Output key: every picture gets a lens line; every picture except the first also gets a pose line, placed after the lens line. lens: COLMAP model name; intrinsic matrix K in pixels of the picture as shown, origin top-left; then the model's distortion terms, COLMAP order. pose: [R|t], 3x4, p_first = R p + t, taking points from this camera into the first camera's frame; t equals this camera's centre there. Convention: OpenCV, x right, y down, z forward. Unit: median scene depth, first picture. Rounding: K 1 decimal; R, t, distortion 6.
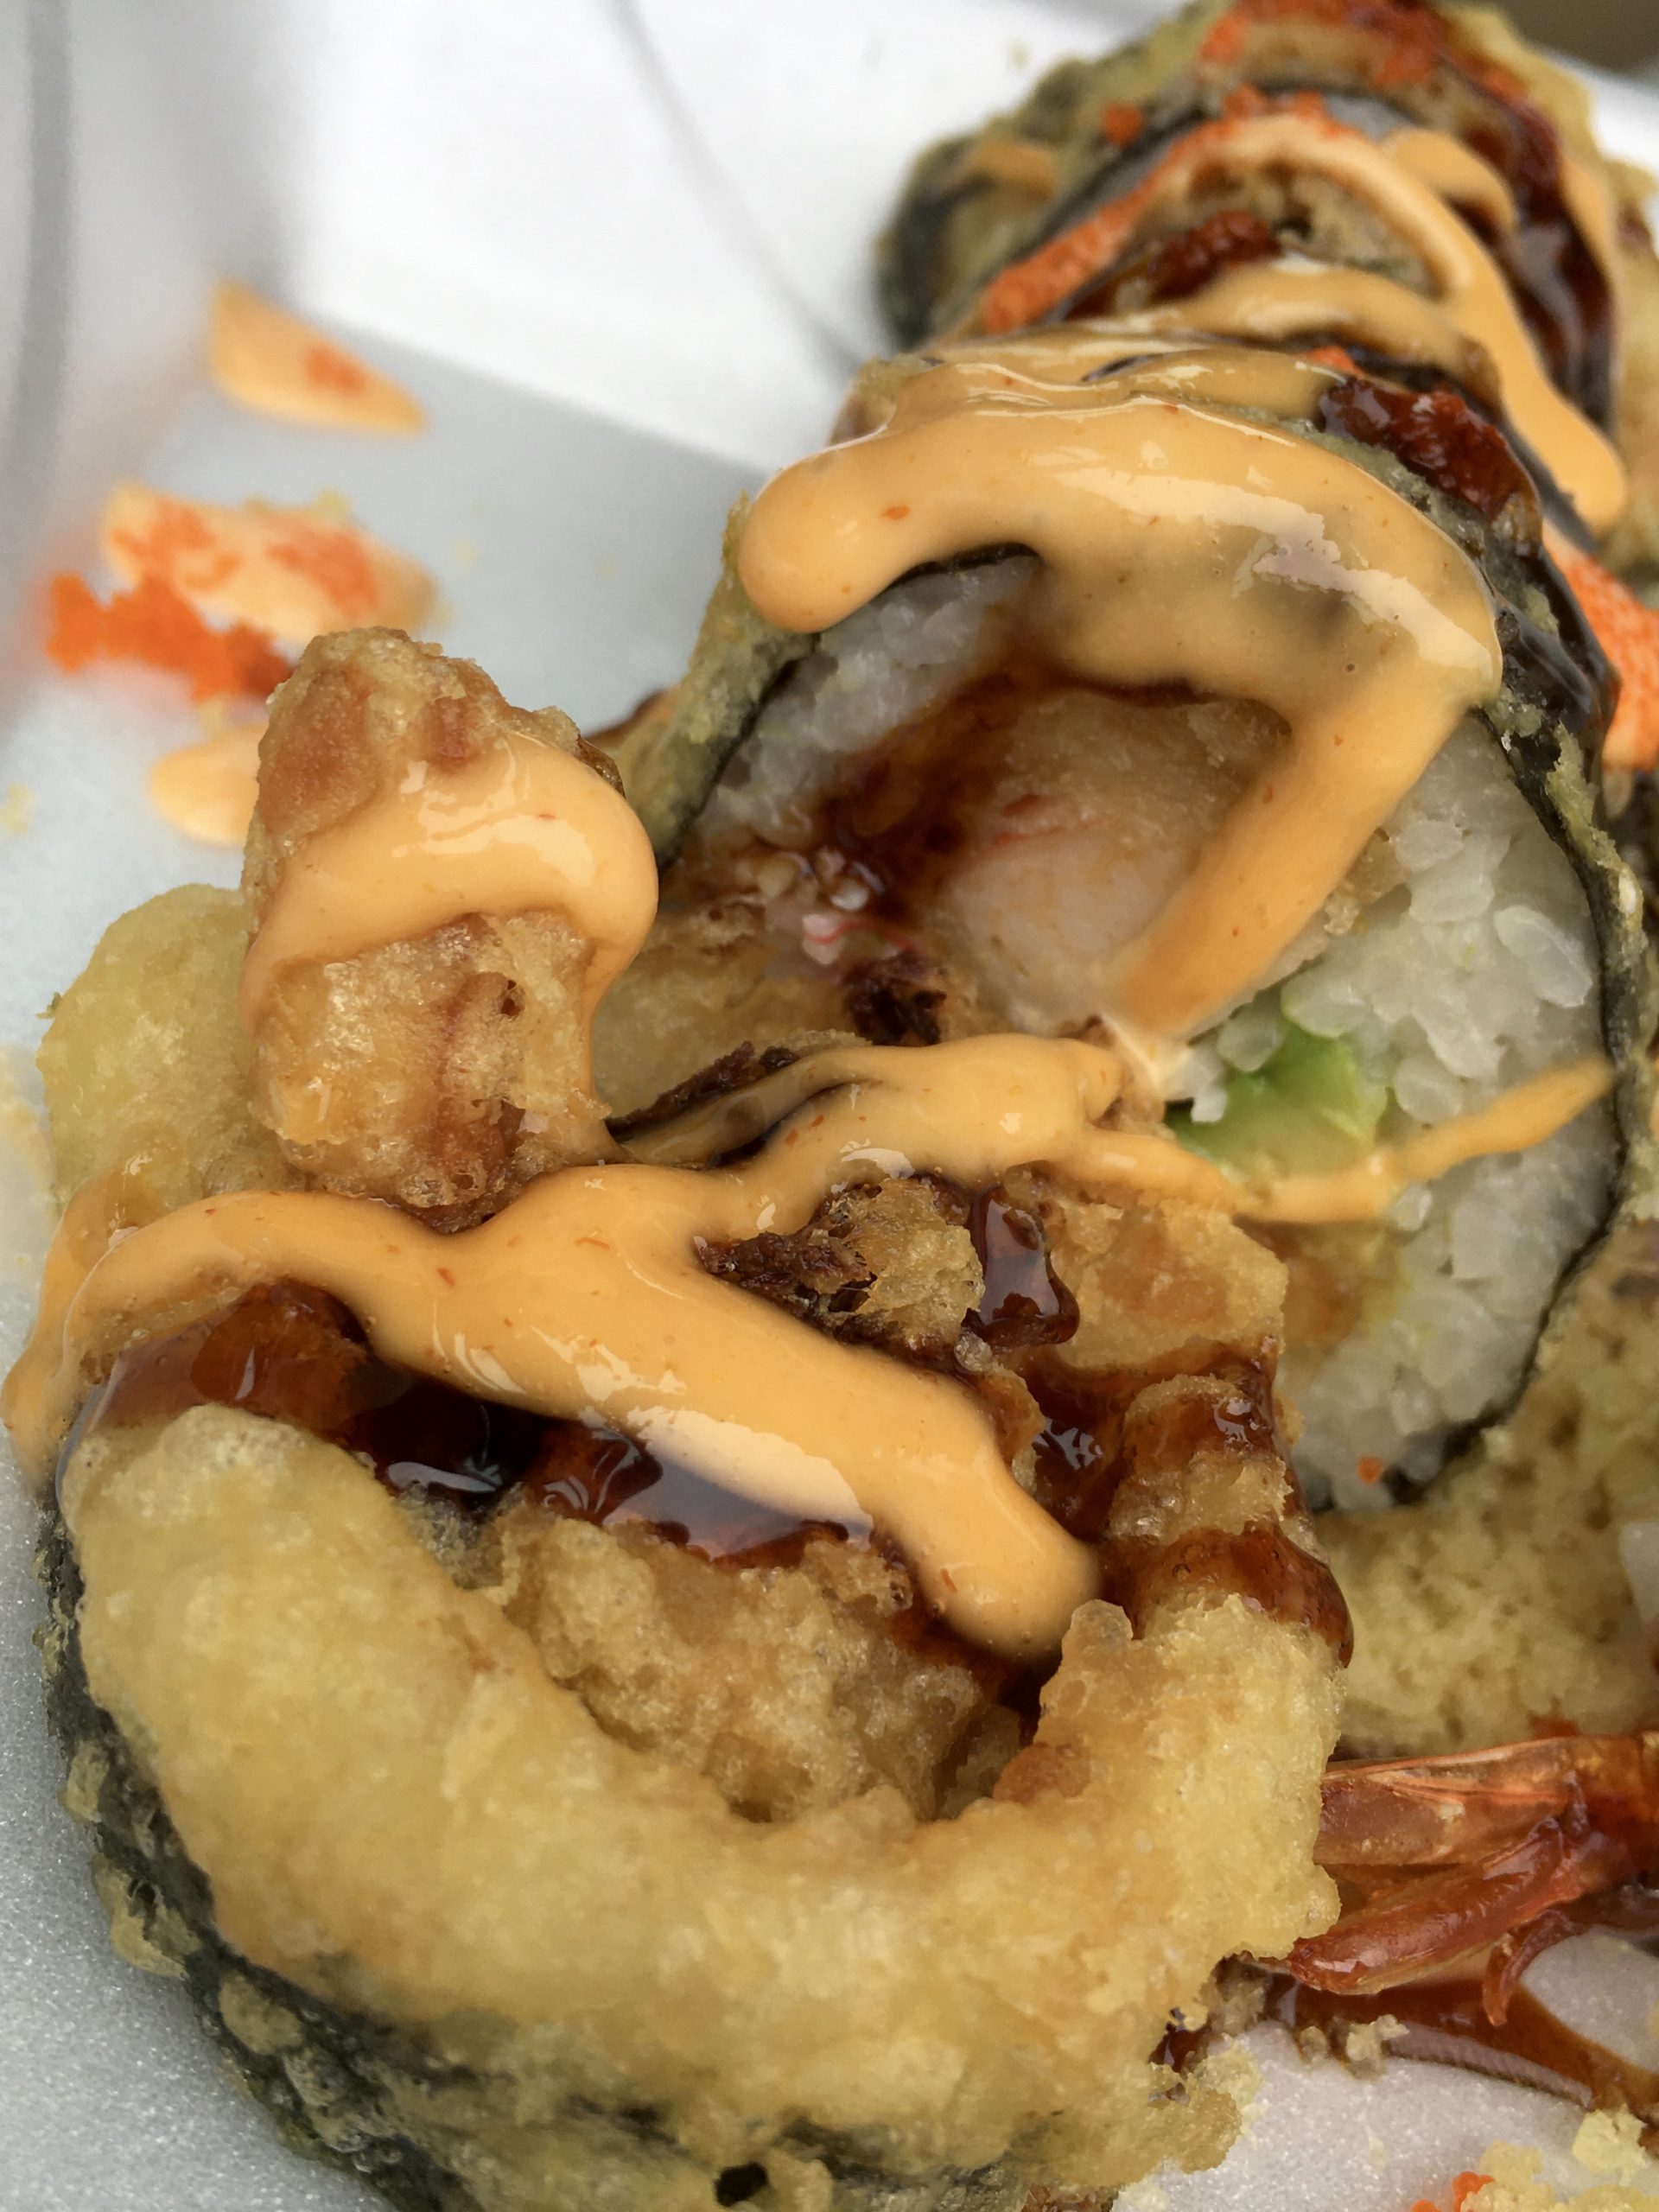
lens RADIAL K [[2185.3, 0, 829.5], [0, 2185.3, 1106.0], [0, 0, 1]] dist [0.004935, 0.010086]
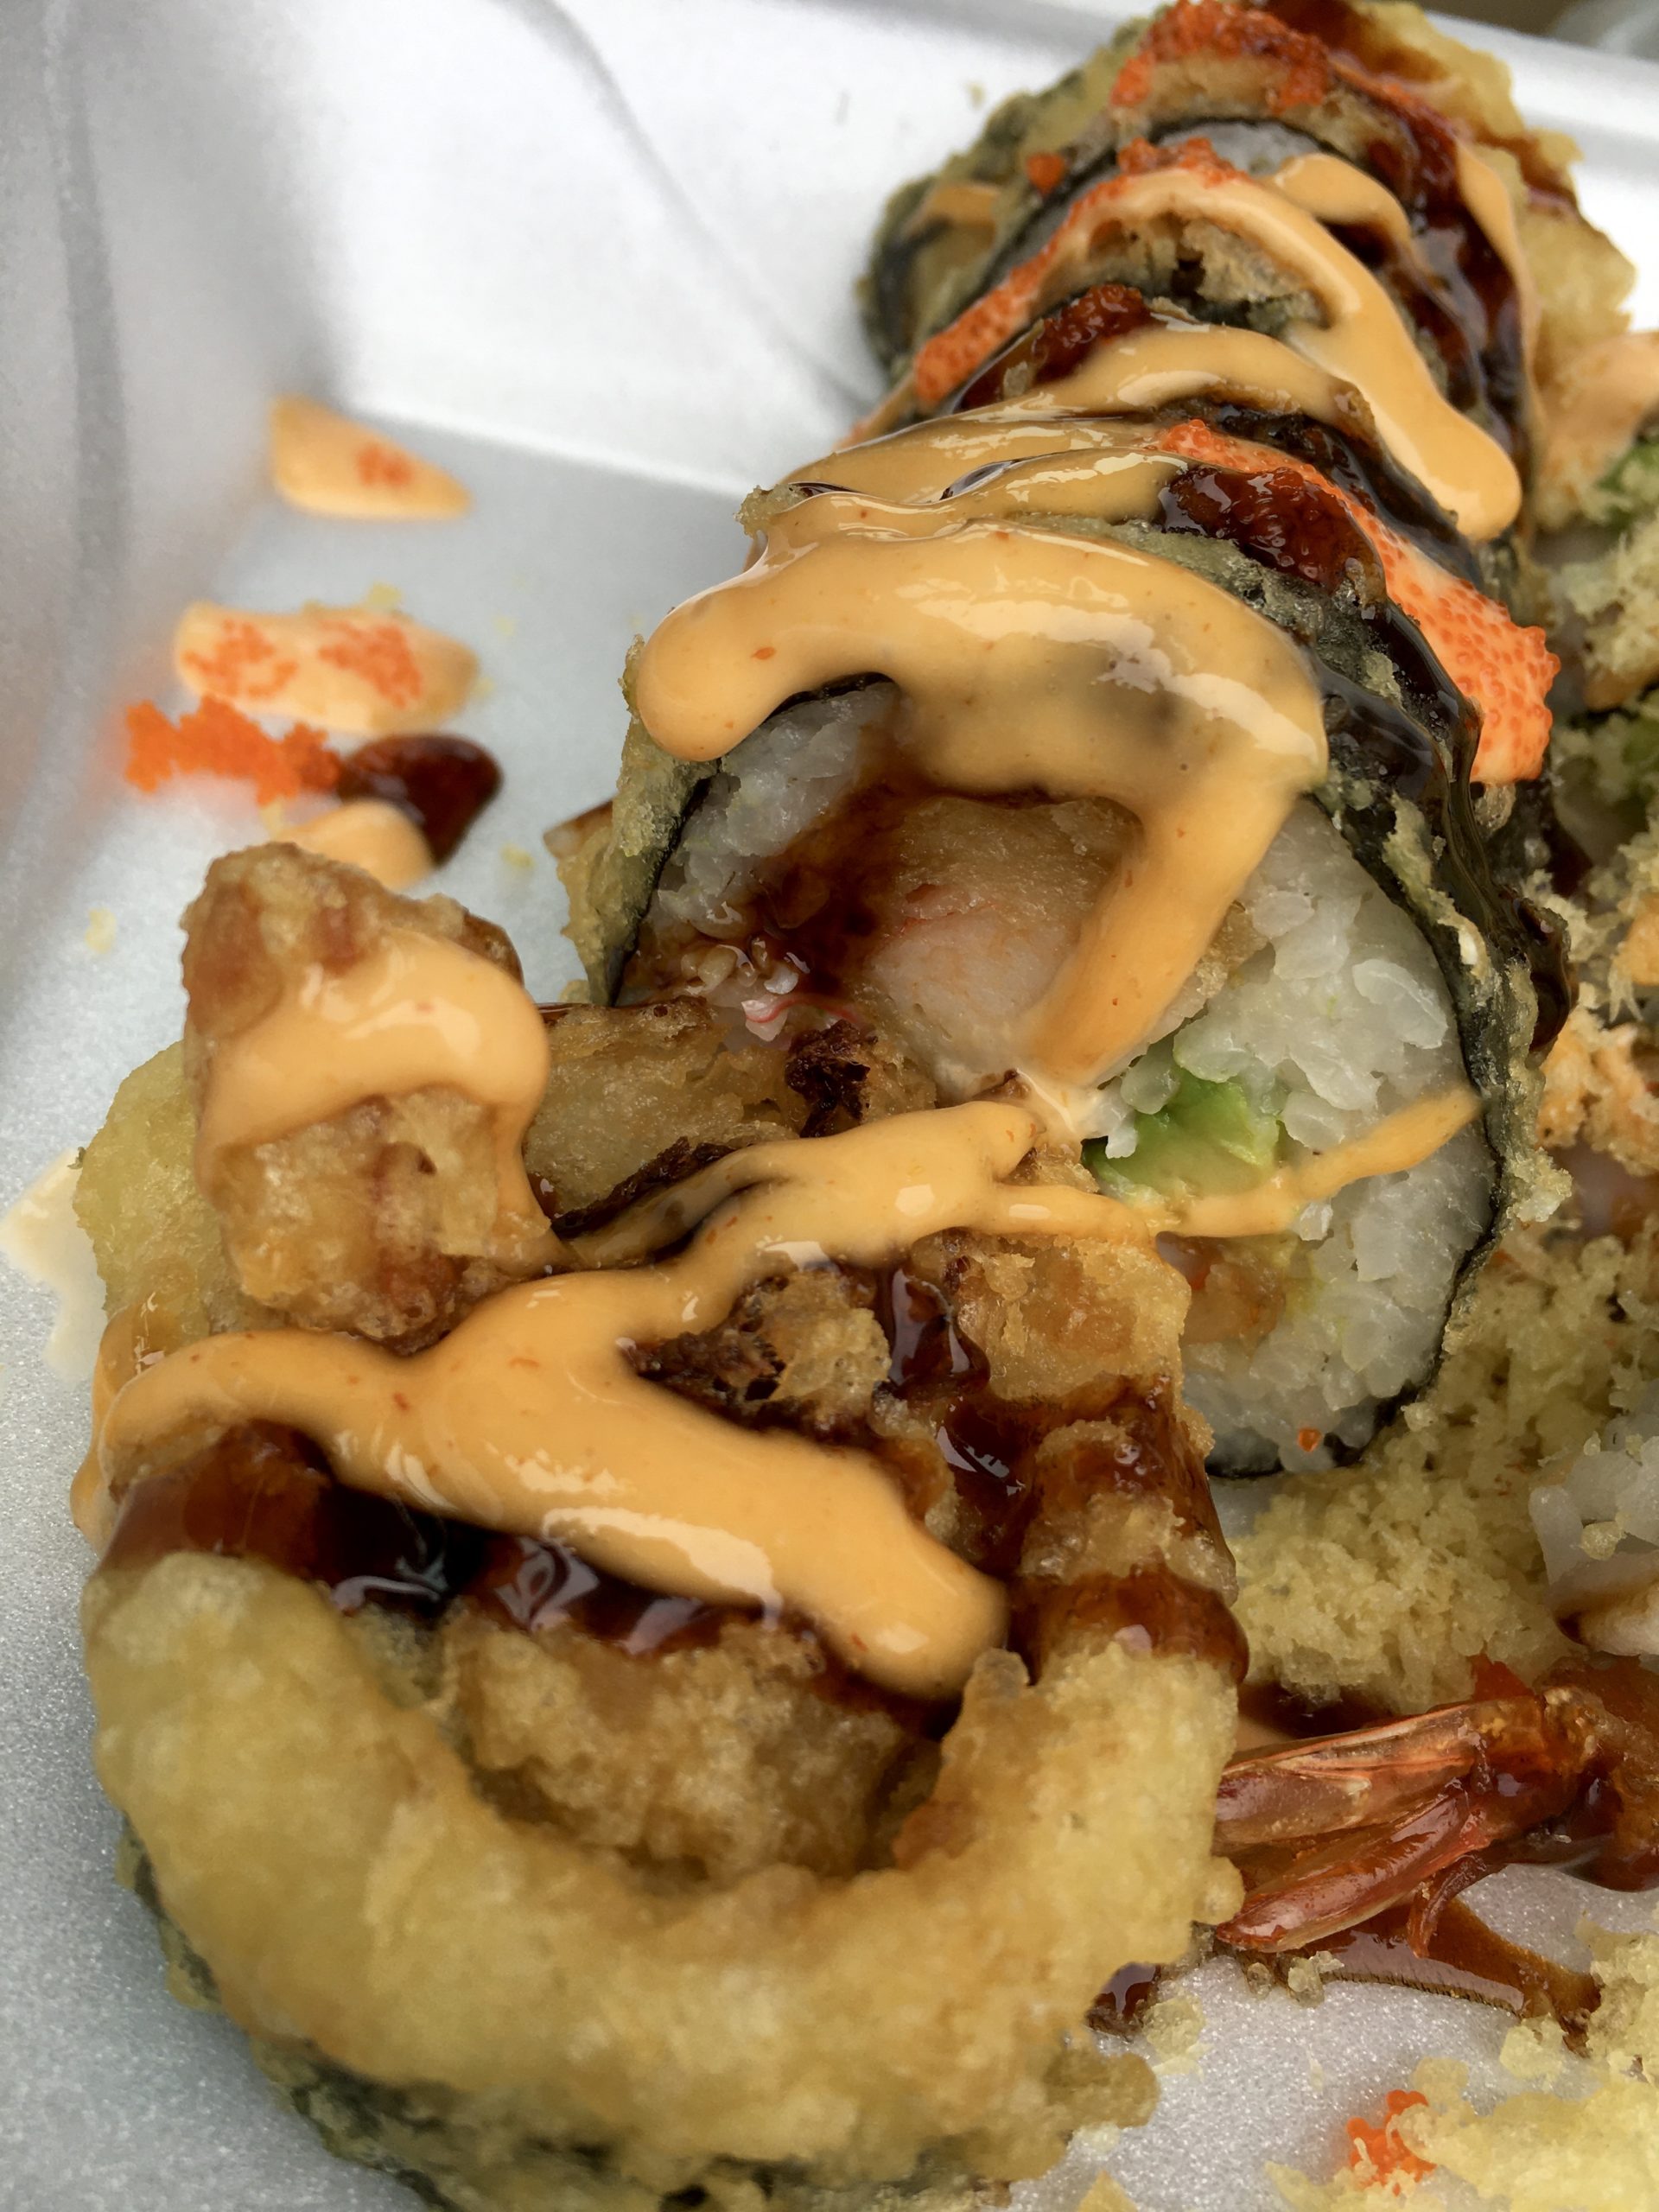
lens RADIAL K [[1881.0, 0, 829.5], [0, 1881.0, 1106.0], [0, 0, 1]] dist [0.005481, -0.009950]
pose [[0.992569, -0.079409, -0.092205, 0.130682], [0.085979, 0.993862, 0.069610, -0.108751], [0.086111, -0.077021, 0.993304, 0.052538]]
